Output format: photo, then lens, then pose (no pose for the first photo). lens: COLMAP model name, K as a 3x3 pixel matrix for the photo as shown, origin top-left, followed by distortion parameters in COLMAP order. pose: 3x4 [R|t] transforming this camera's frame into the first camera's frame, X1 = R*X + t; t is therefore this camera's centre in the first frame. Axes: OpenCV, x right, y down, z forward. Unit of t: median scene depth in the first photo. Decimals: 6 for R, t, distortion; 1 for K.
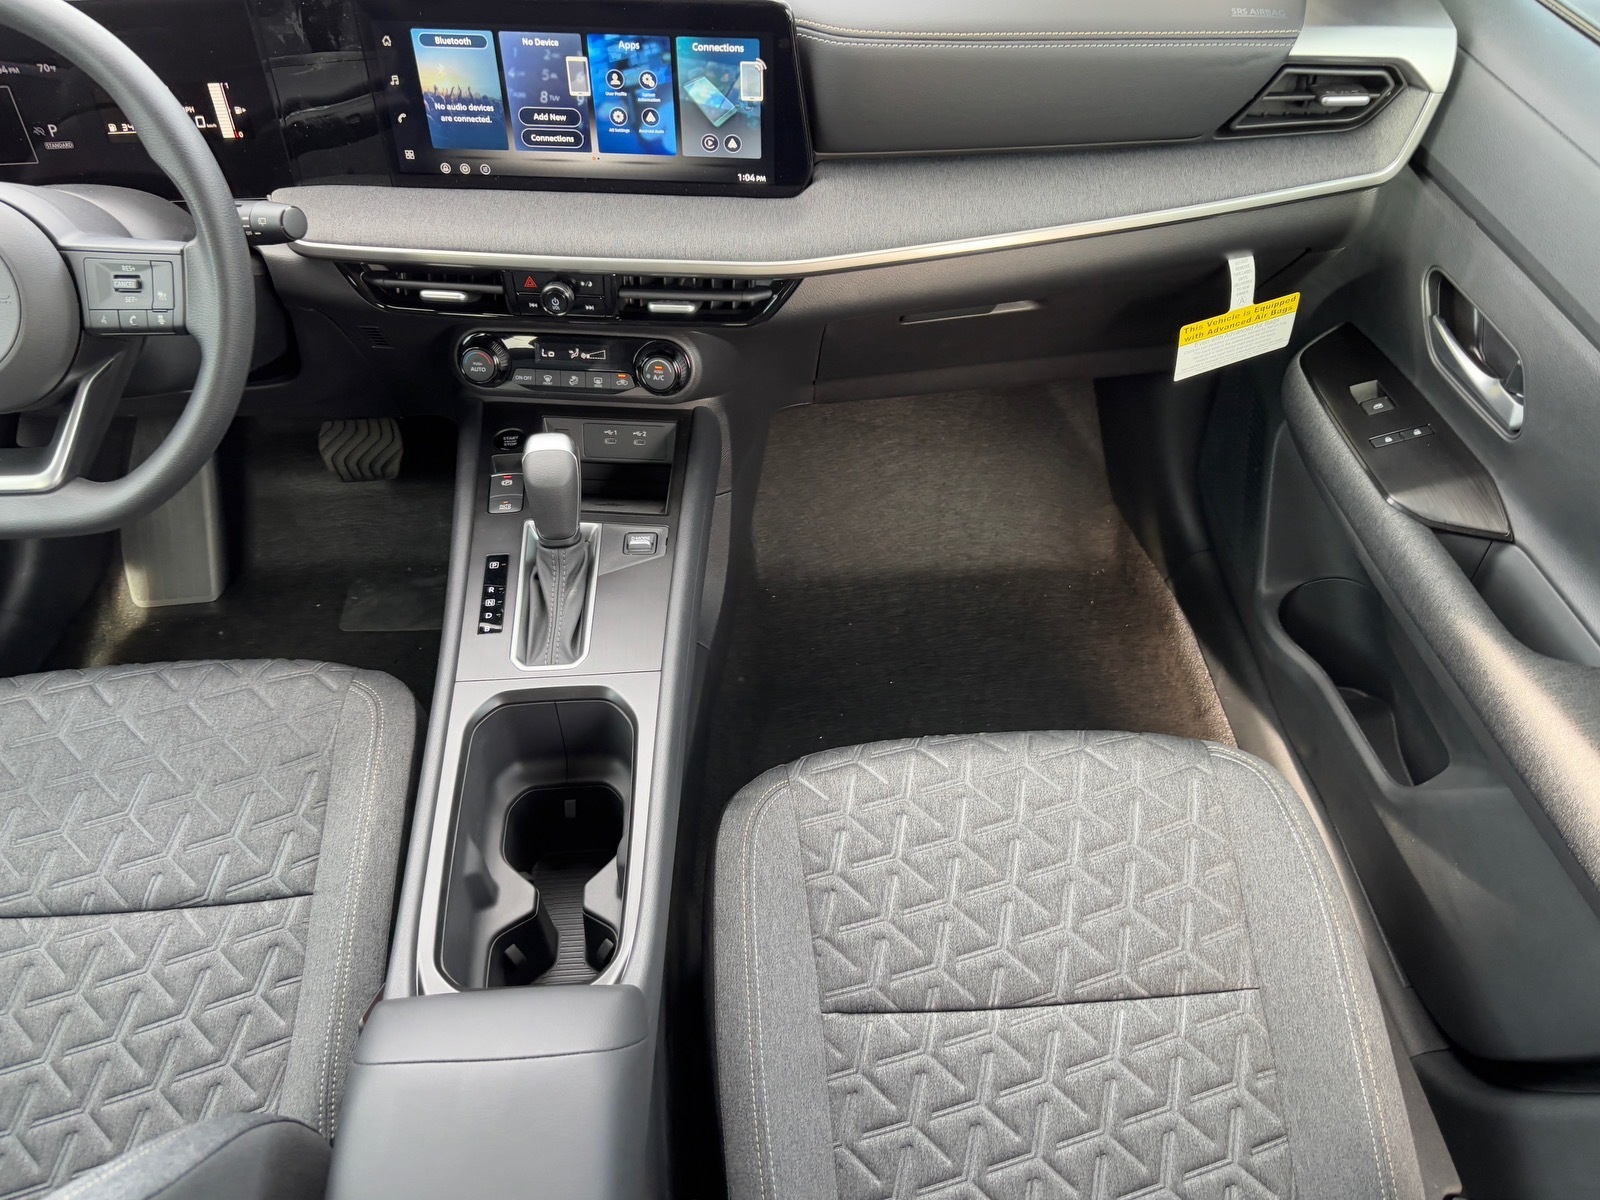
lens RADIAL K [[1250.1, 0, 786.9], [0, 1250.1, 613.3], [0, 0, 1]] dist [0.020431, -0.016757]
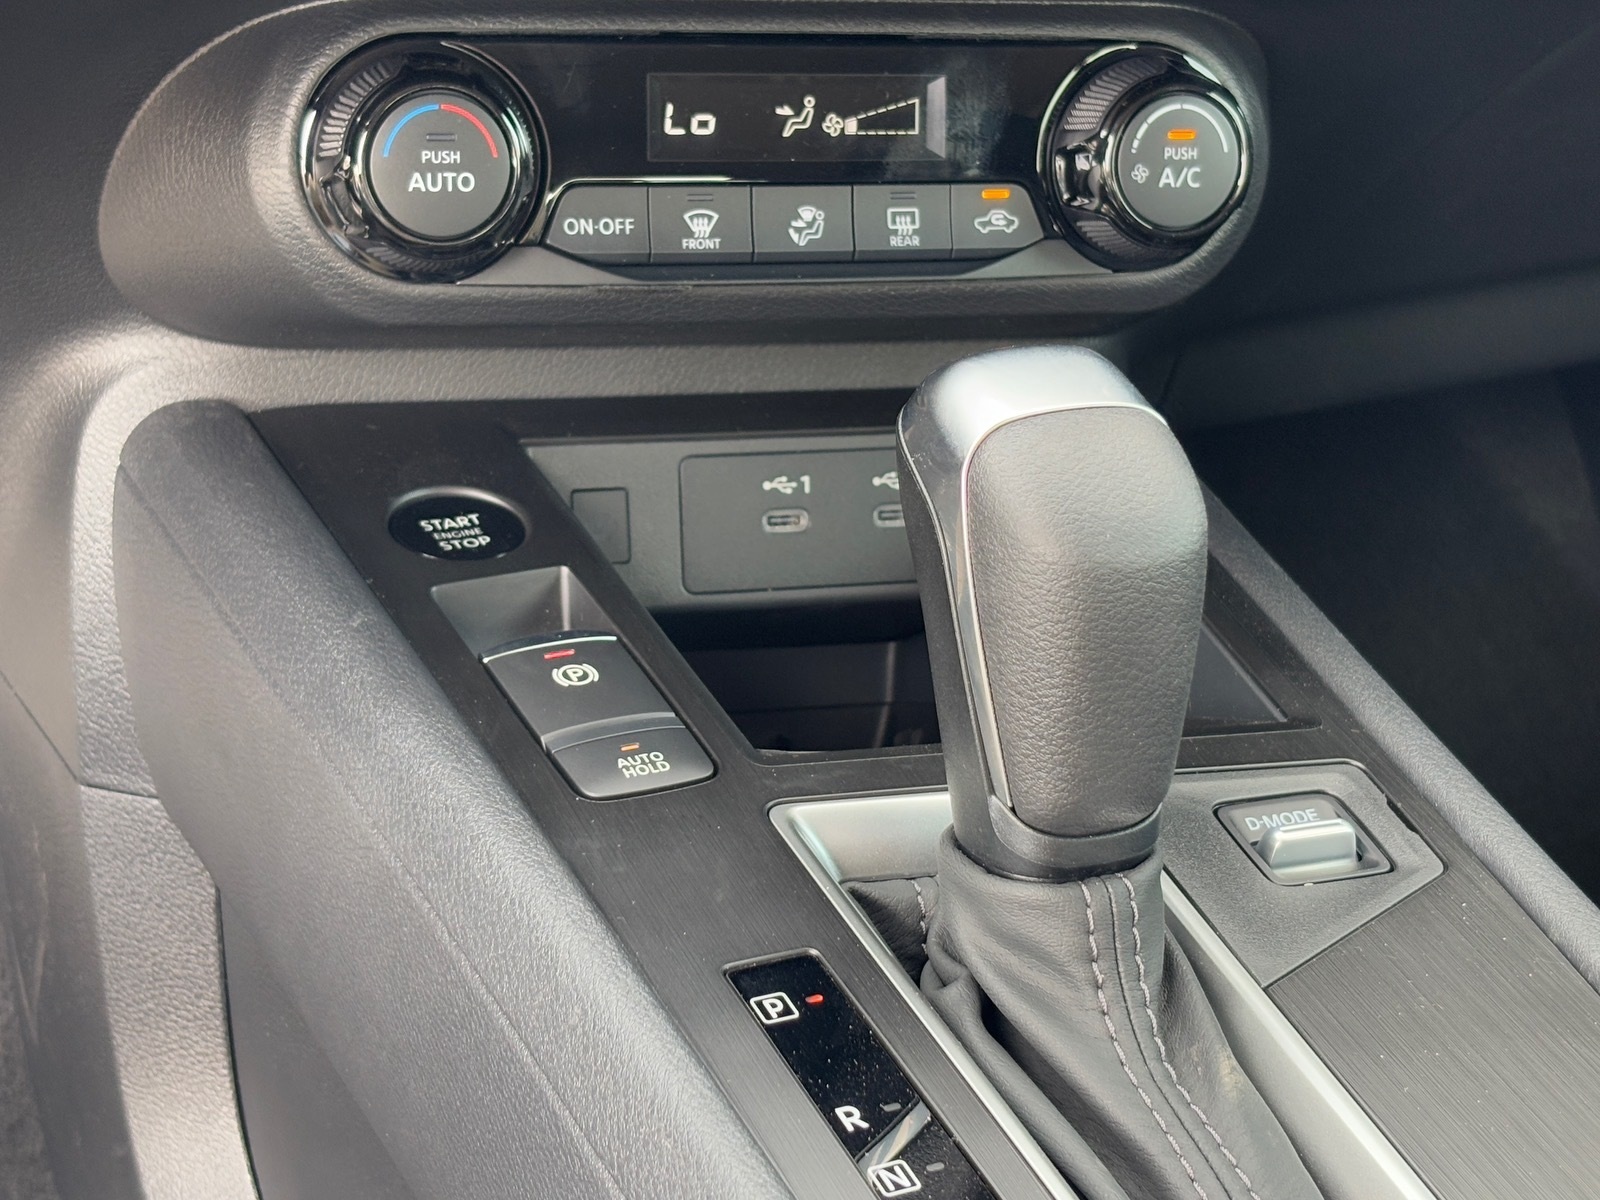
lens RADIAL K [[2880.8, 0, 783.9], [0, 2880.8, 590.3], [0, 0, 1]] dist [0.172446, 0.000000]
pose [[0.924085, -0.080646, 0.373581, -0.435304], [0.168783, 0.963112, -0.209588, -0.005020], [-0.342898, 0.256731, 0.903610, 0.590304]]
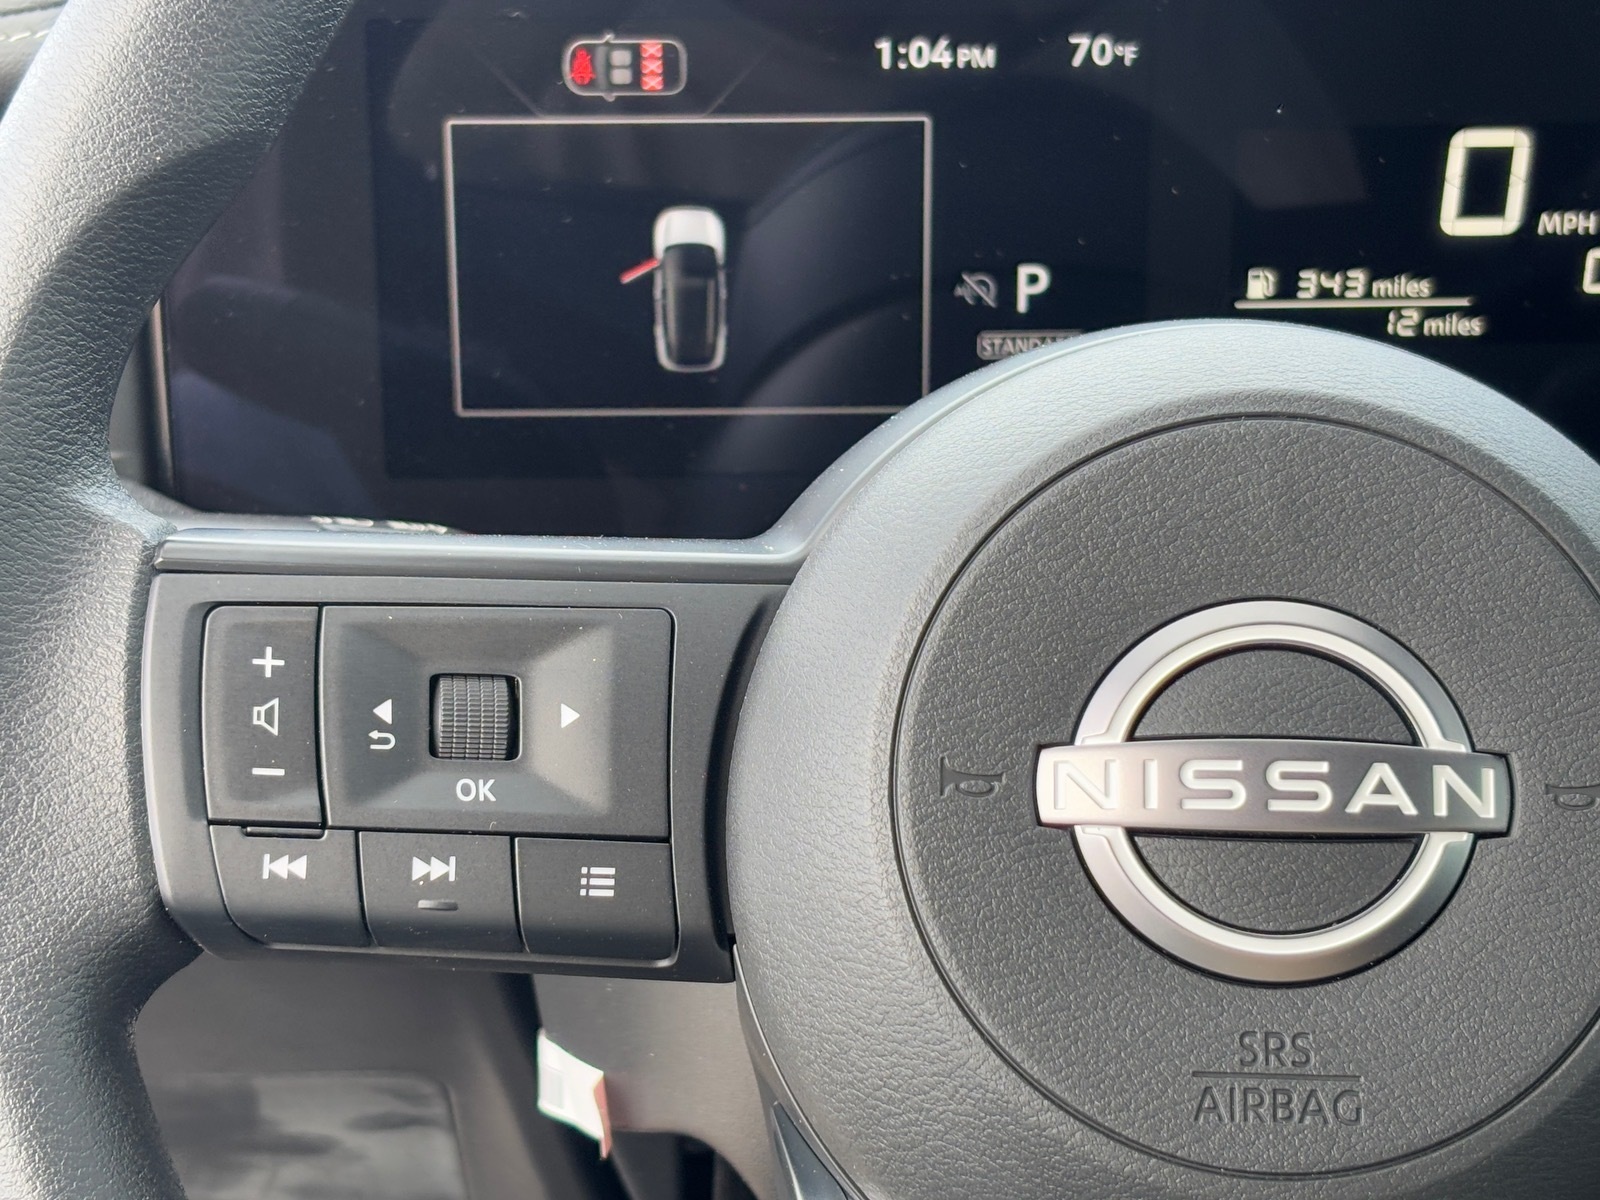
lens RADIAL K [[3091.4, 0, 758.0], [0, 3091.4, 638.5], [0, 0, 1]] dist [0.119964, 0.000000]
pose [[0.999112, 0.020481, -0.036823, -0.621718], [-0.033962, 0.908704, -0.416058, -0.050797], [0.024940, 0.416939, 0.908592, 0.451970]]
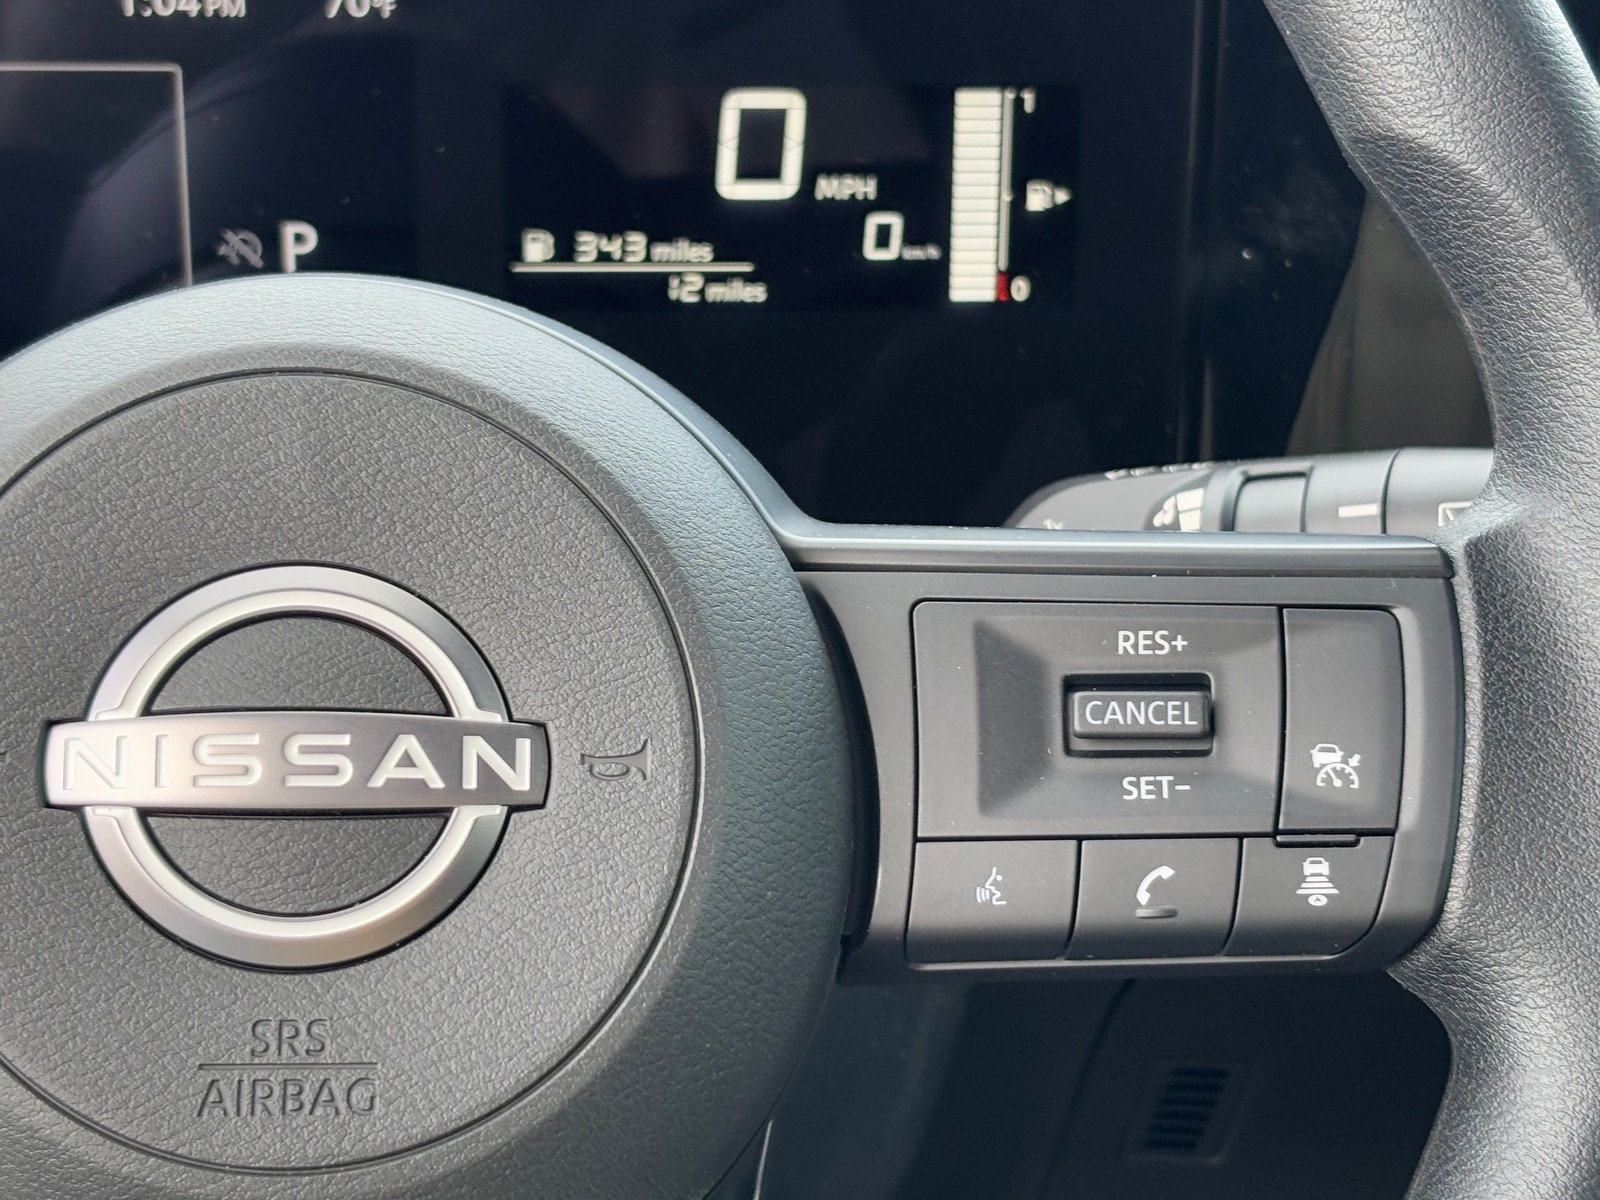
lens RADIAL K [[3091.4, 0, 823.4], [0, 3091.4, 637.2], [0, 0, 1]] dist [0.119964, 0.000000]
pose [[0.997583, 0.011854, 0.068473, -0.526782], [0.017542, 0.910475, -0.413193, -0.058210], [-0.067241, 0.413395, 0.908066, 0.470328]]
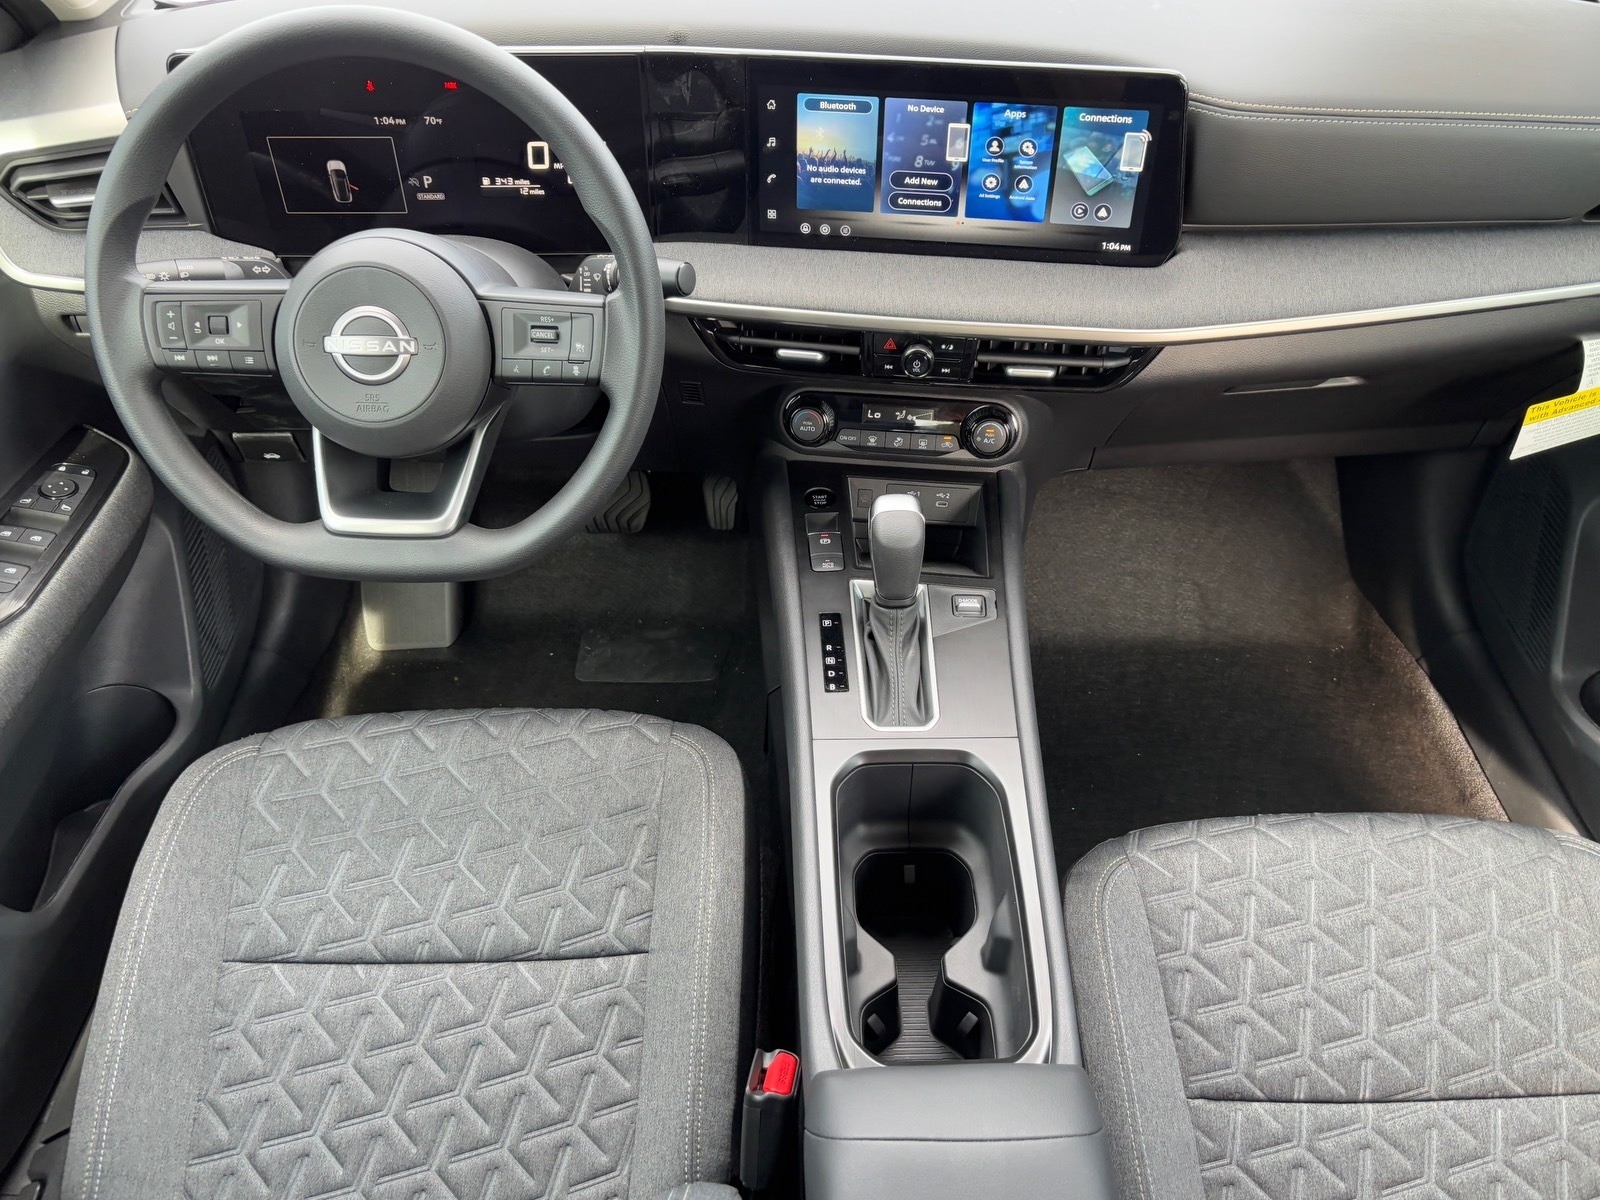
lens RADIAL K [[1250.1, 0, 810.6], [0, 1250.1, 614.0], [0, 0, 1]] dist [0.020431, -0.016757]
pose [[0.999200, 0.034541, -0.020155, -0.244453], [-0.035447, 0.998291, -0.046454, 0.000924], [0.018516, 0.047131, 0.998717, 0.009491]]
